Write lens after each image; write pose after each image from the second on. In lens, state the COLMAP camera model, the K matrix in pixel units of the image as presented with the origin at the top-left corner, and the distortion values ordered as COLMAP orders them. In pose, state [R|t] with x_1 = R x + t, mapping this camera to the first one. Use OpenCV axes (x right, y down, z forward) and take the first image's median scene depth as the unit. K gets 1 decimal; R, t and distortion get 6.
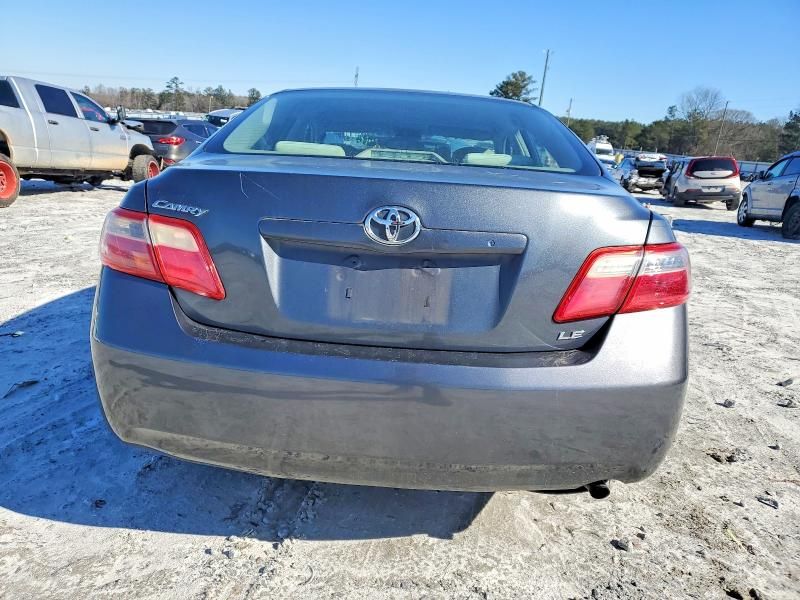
lens RADIAL K [[630.5, 0, 400.9], [0, 630.5, 297.2], [0, 0, 1]] dist [0.015007, 0.004184]
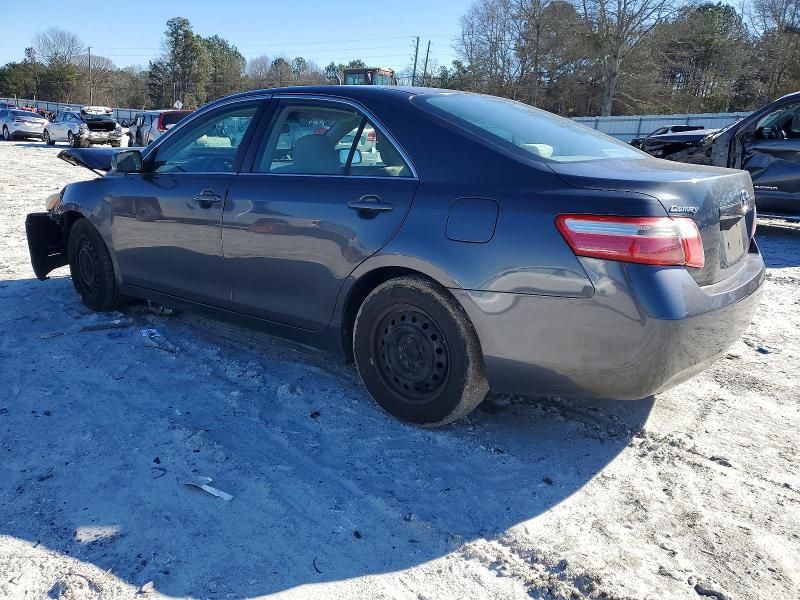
lens RADIAL K [[630.5, 0, 400.7], [0, 630.5, 301.8], [0, 0, 1]] dist [0.015007, 0.004184]
pose [[0.589871, -0.252788, 0.766910, -0.145708], [0.184243, 0.966818, 0.176970, -0.024094], [-0.786198, 0.036908, 0.616872, 0.050718]]
